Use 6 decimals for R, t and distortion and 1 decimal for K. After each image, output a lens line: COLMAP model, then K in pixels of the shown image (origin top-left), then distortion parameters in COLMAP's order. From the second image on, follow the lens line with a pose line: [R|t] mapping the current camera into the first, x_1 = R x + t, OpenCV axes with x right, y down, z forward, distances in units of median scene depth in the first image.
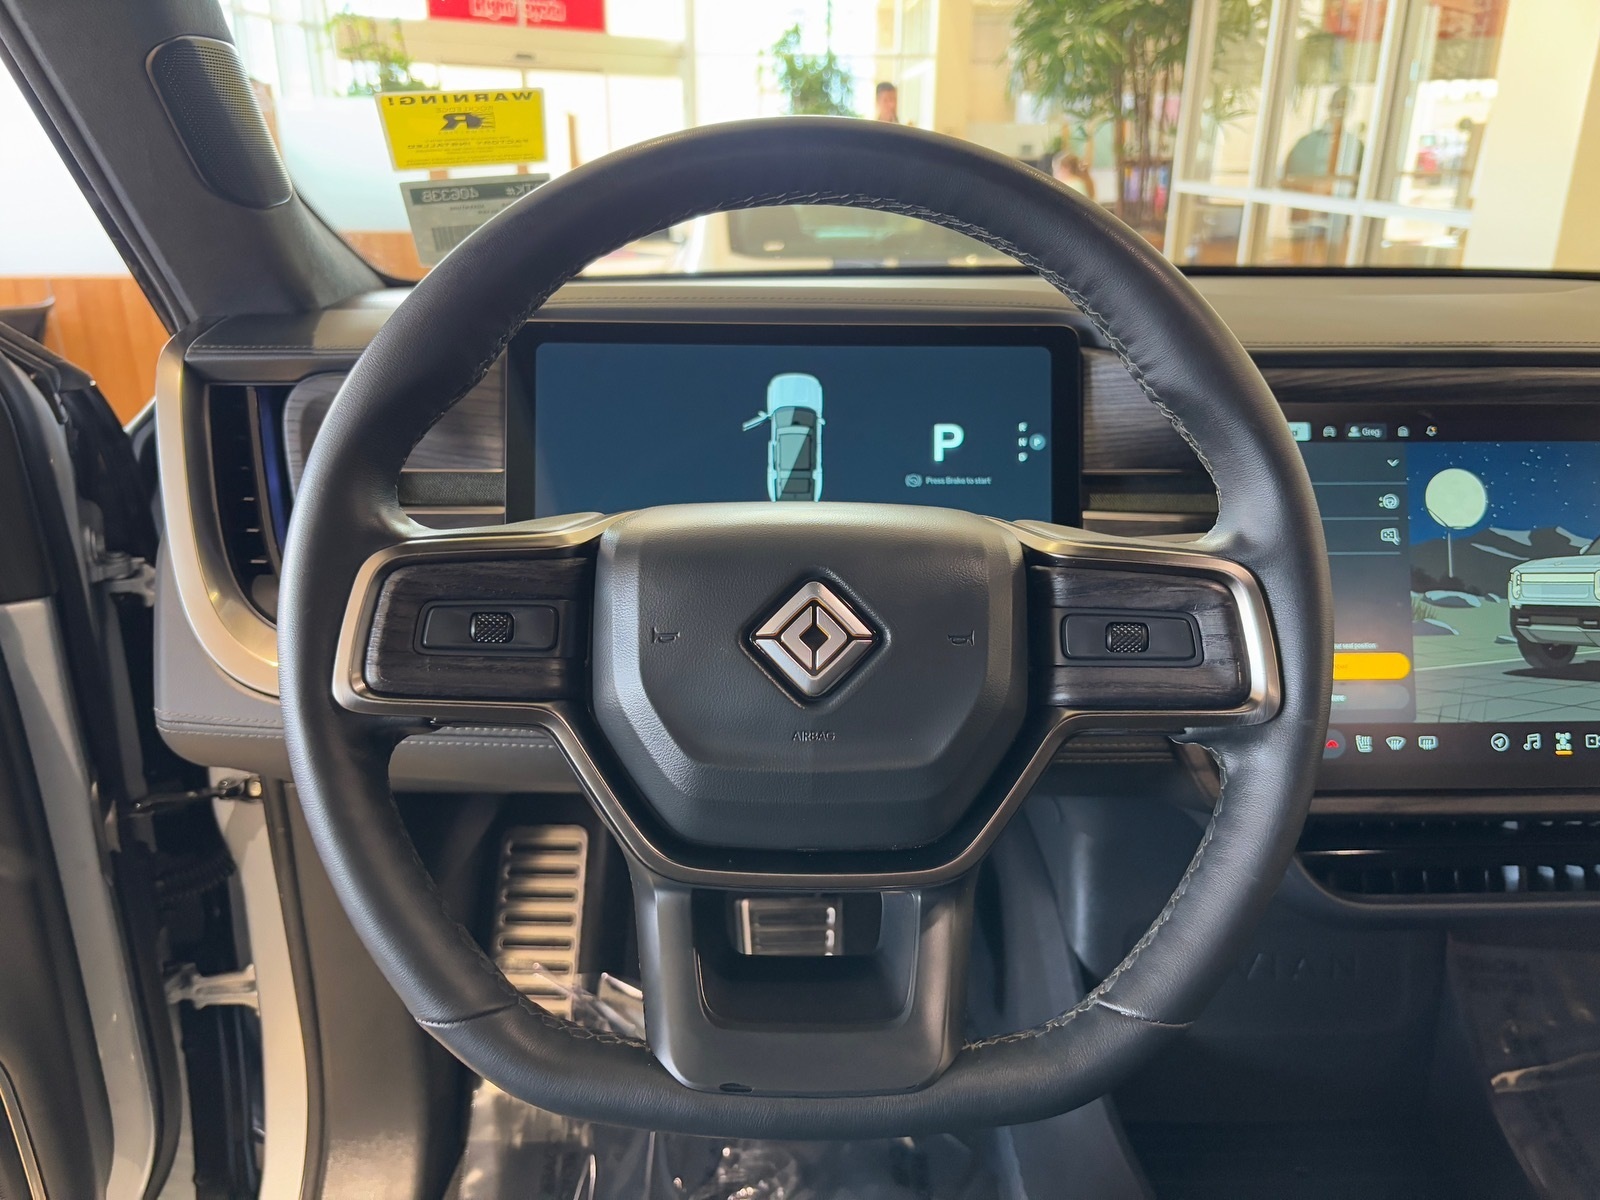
lens RADIAL K [[1218.6, 0, 811.3], [0, 1218.6, 611.8], [0, 0, 1]] dist [0.030877, -0.039840]
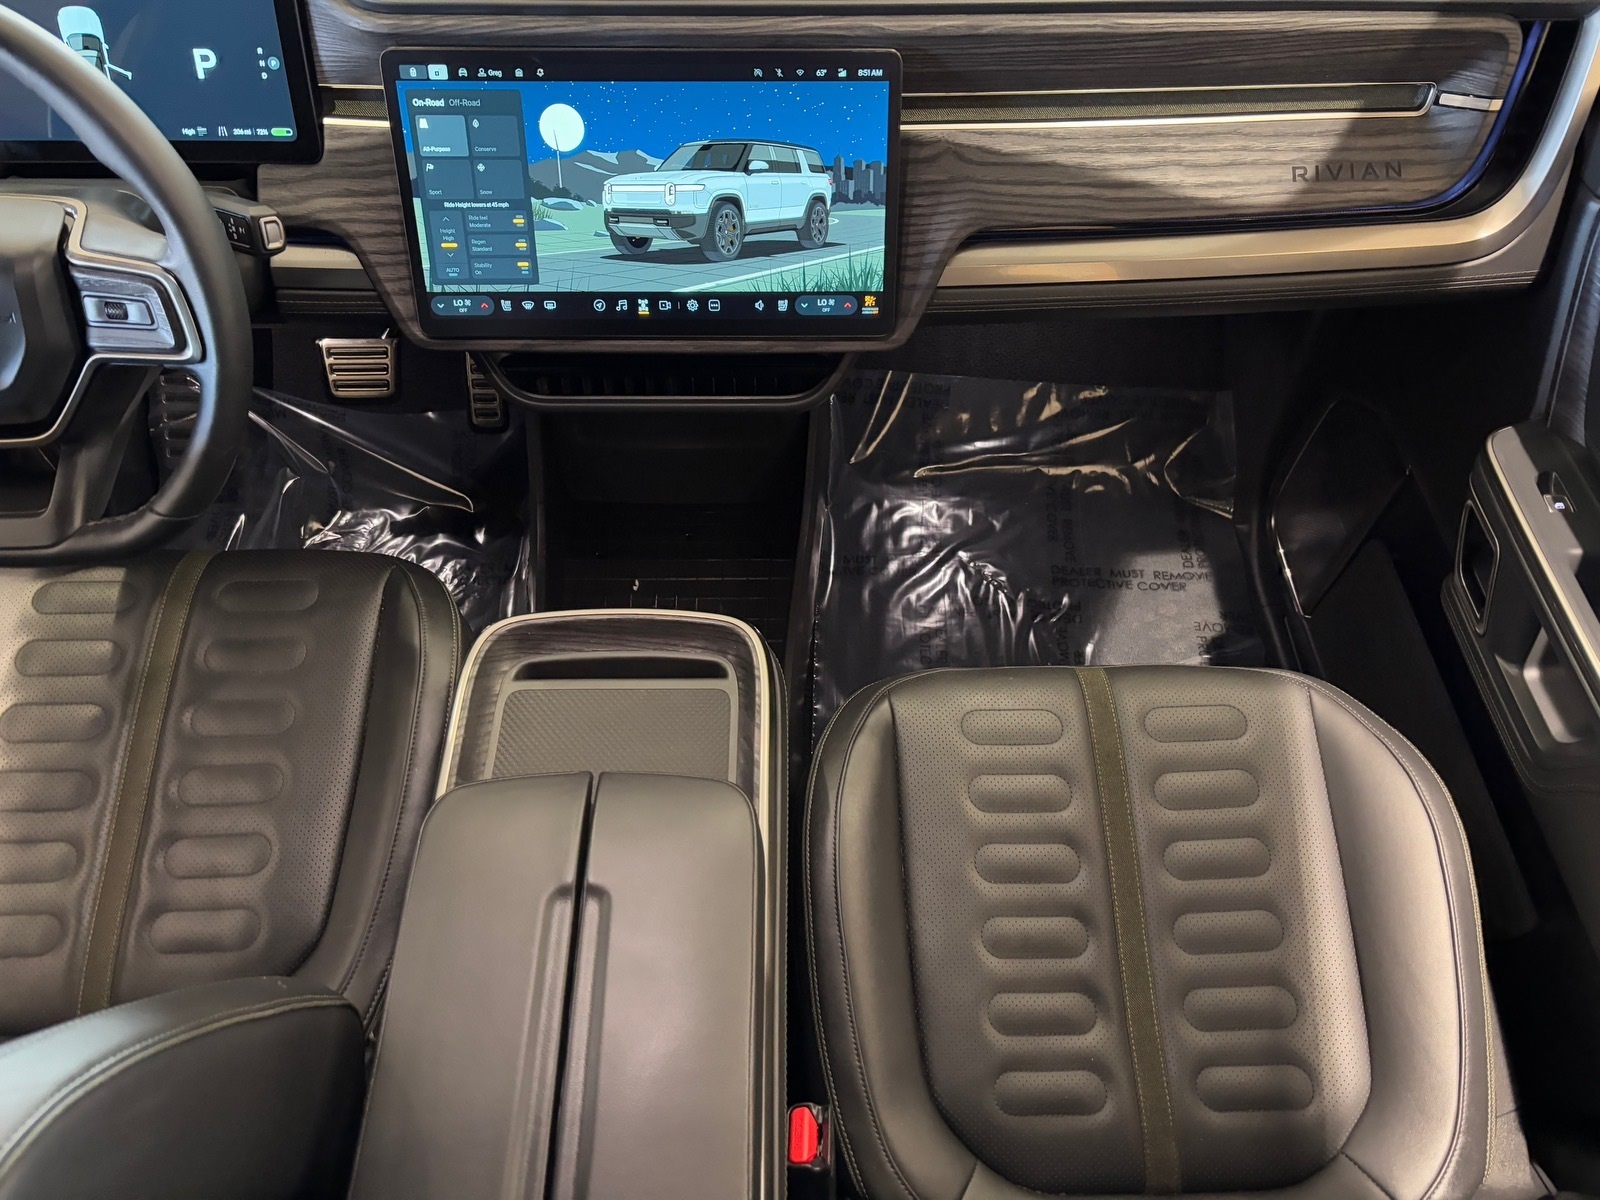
lens RADIAL K [[1218.6, 0, 808.3], [0, 1218.6, 608.4], [0, 0, 1]] dist [0.030877, -0.039840]
pose [[0.999841, 0.014829, -0.009873, 0.831613], [-0.007559, 0.854947, 0.518660, -0.347139], [0.016132, -0.518503, 0.854923, -0.445958]]
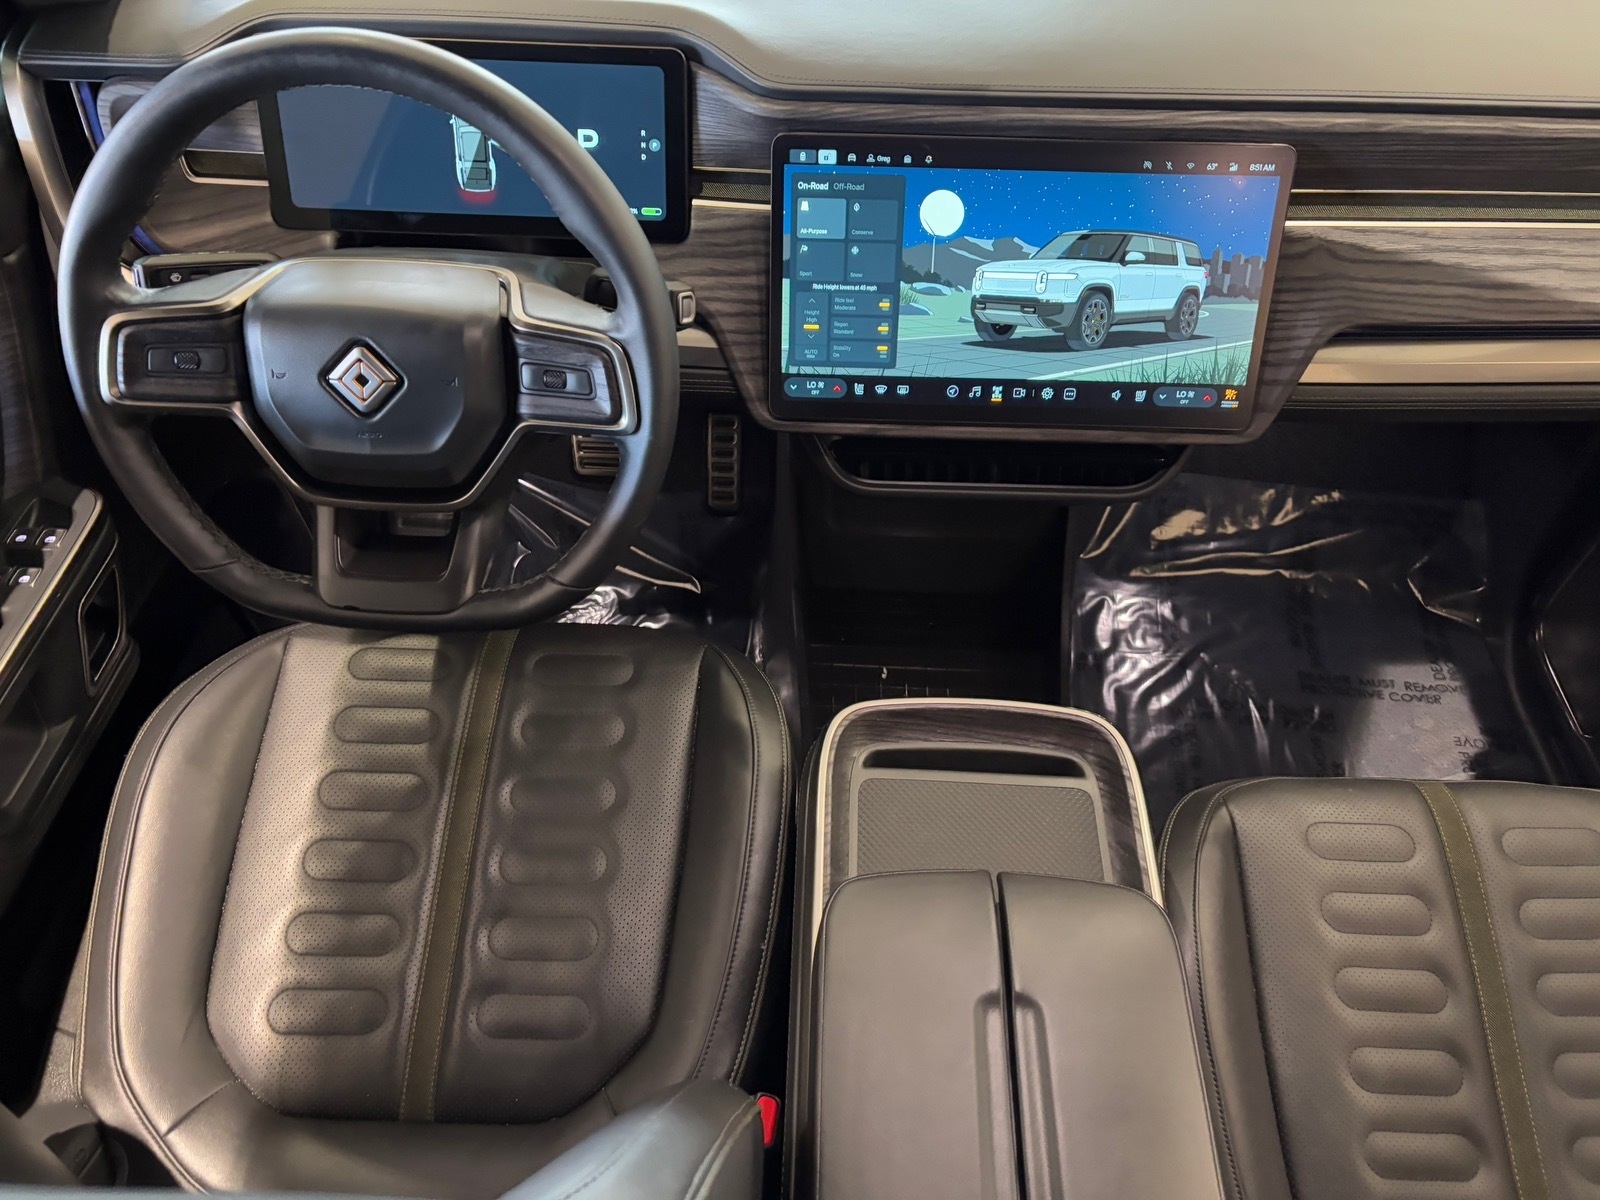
lens RADIAL K [[1218.6, 0, 806.5], [0, 1218.6, 609.2], [0, 0, 1]] dist [0.030877, -0.039840]
pose [[0.997349, 0.054065, -0.048698, 0.471079], [-0.026130, 0.890738, 0.453766, -0.317161], [0.067910, -0.451291, 0.889789, -0.425135]]
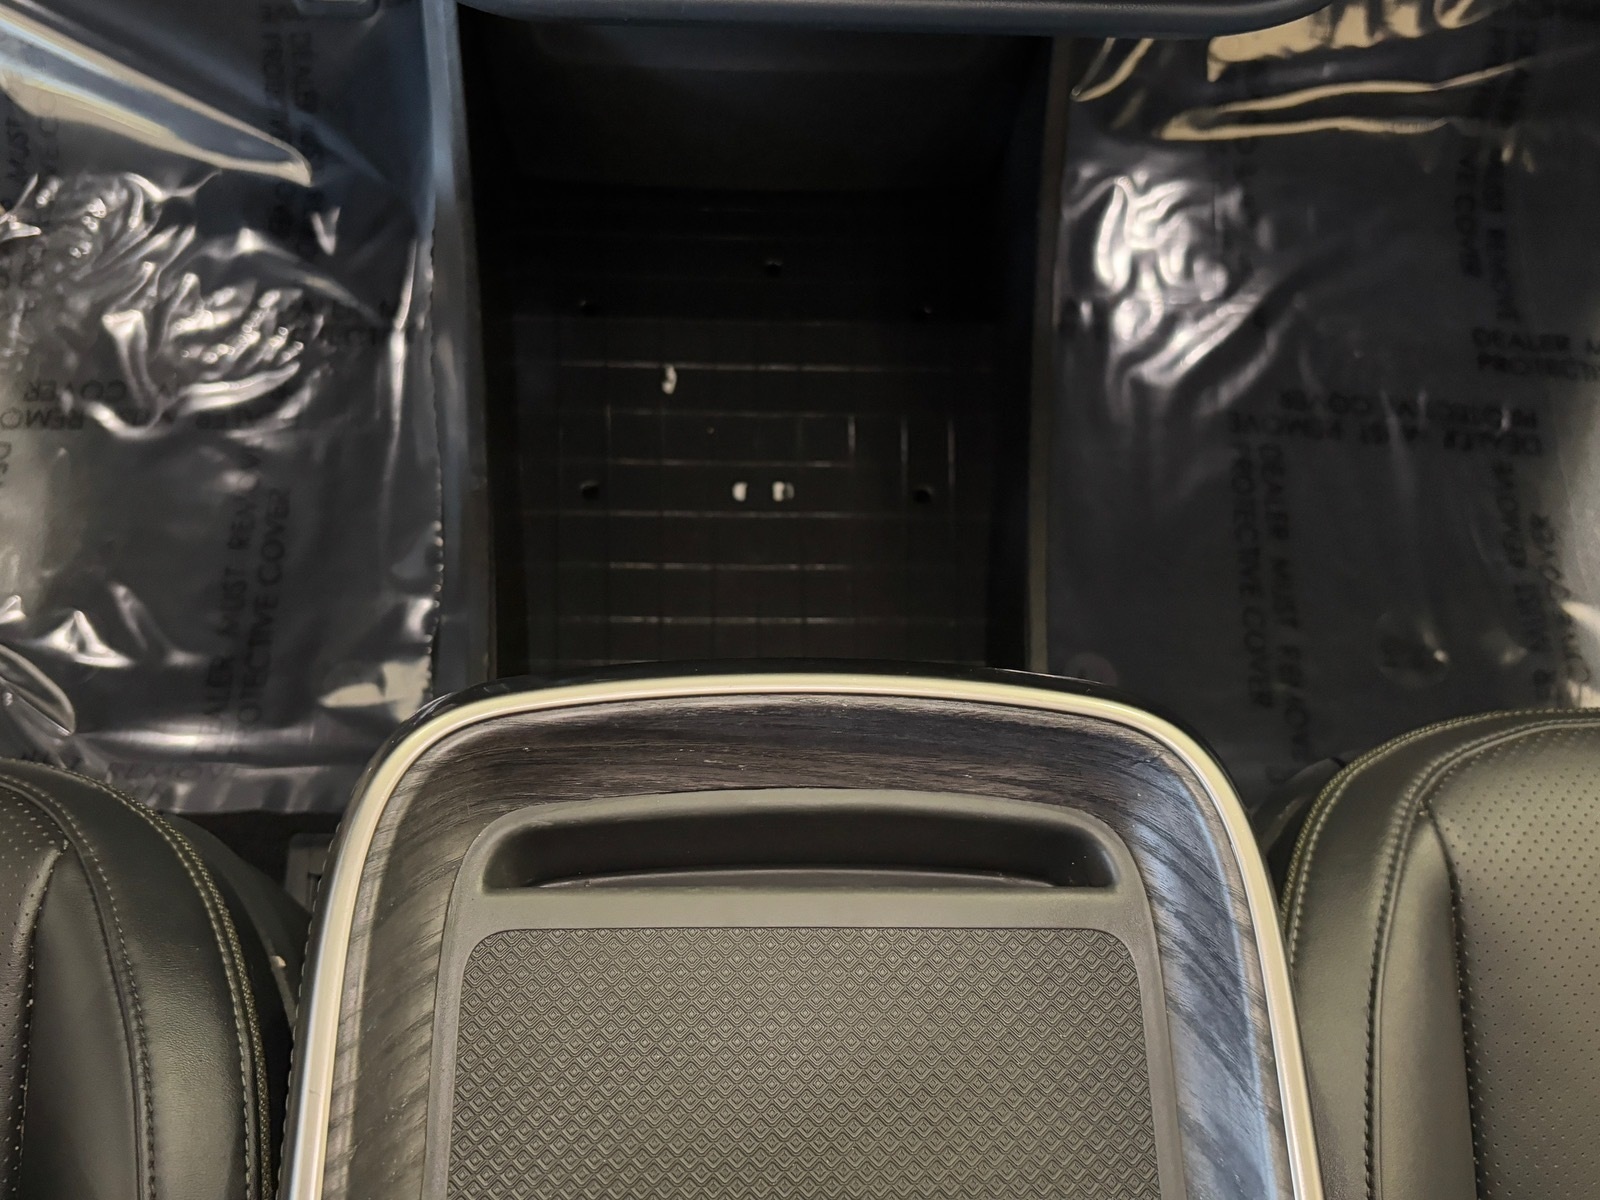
lens RADIAL K [[1514.5, 0, 785.1], [0, 1514.5, 593.9], [0, 0, 1]] dist [0.006610, 0.000000]
pose [[0.999003, 0.032849, 0.030234, 0.572528], [-0.044599, 0.703377, 0.709416, -0.040643], [0.002037, -0.710057, 0.704141, 0.383057]]
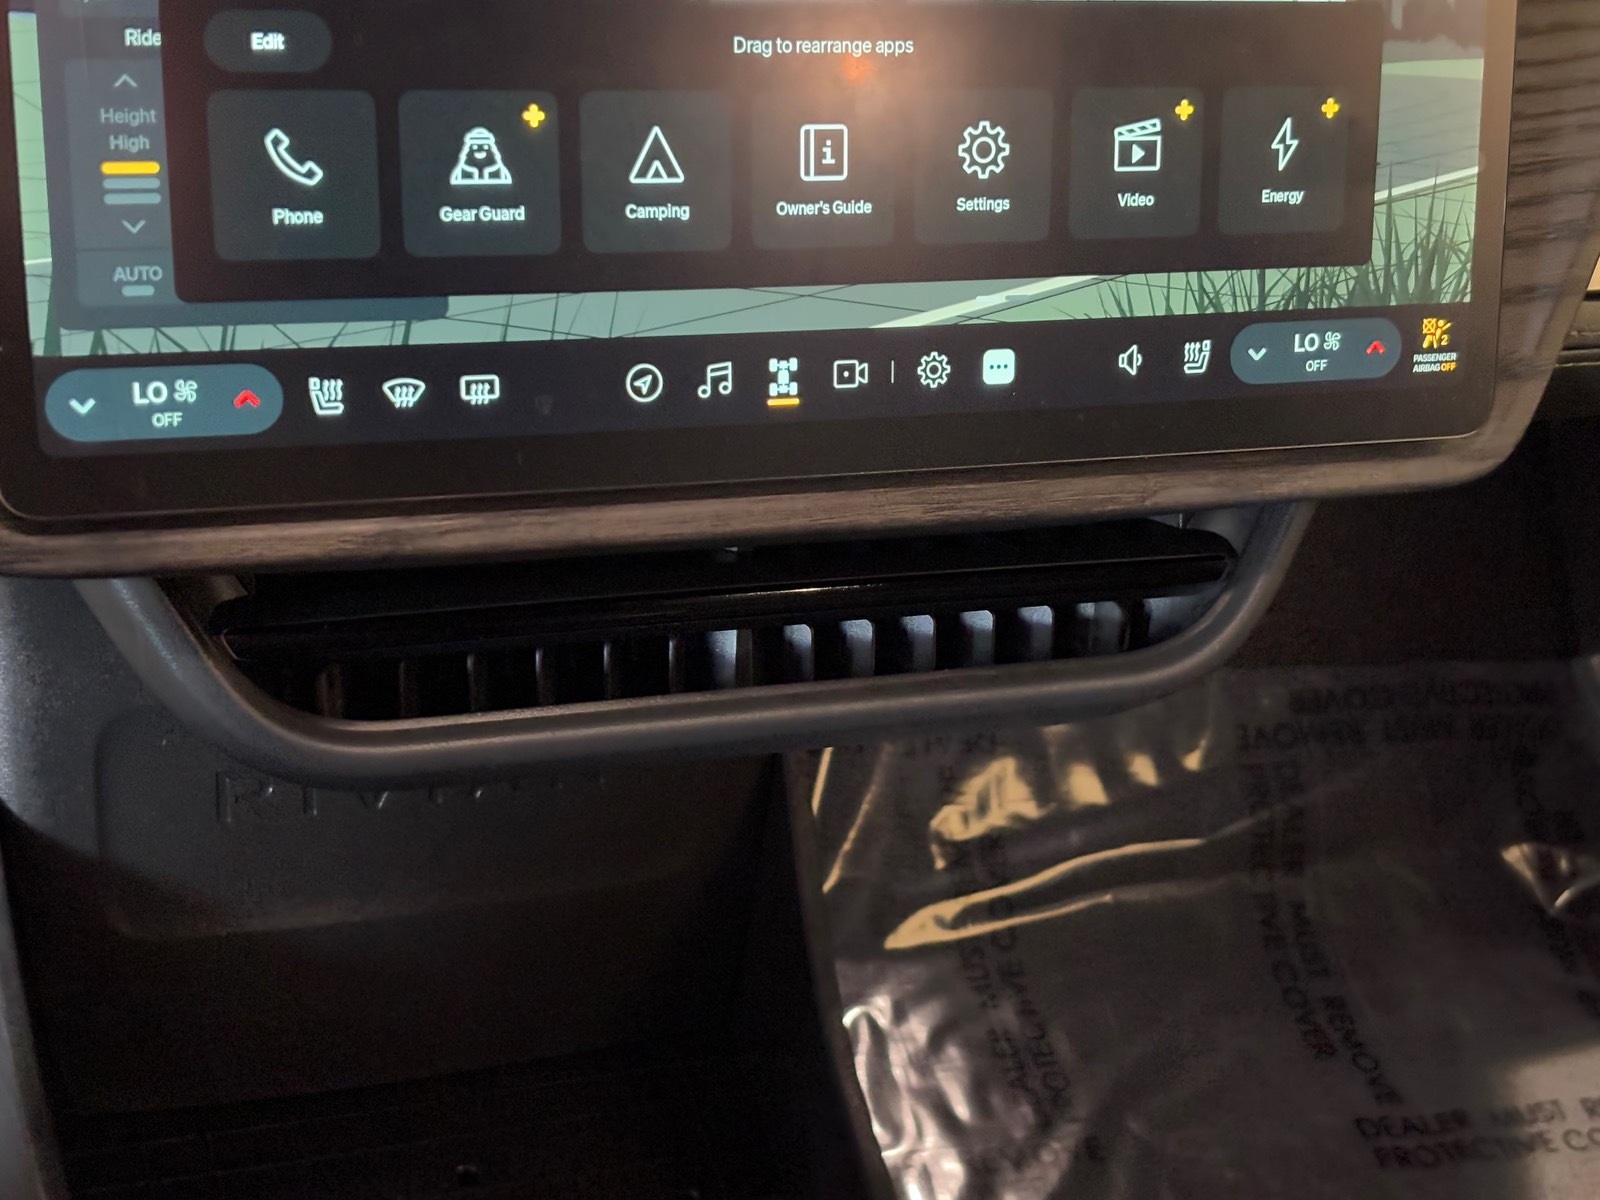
lens RADIAL K [[2468.3, 0, 793.0], [0, 2468.3, 606.4], [0, 0, 1]] dist [0.135002, 0.000000]
pose [[0.947493, -0.059413, 0.314209, 0.329956], [-0.029253, 0.962364, 0.270183, -0.056171], [-0.318436, -0.265189, 0.910095, 0.161569]]
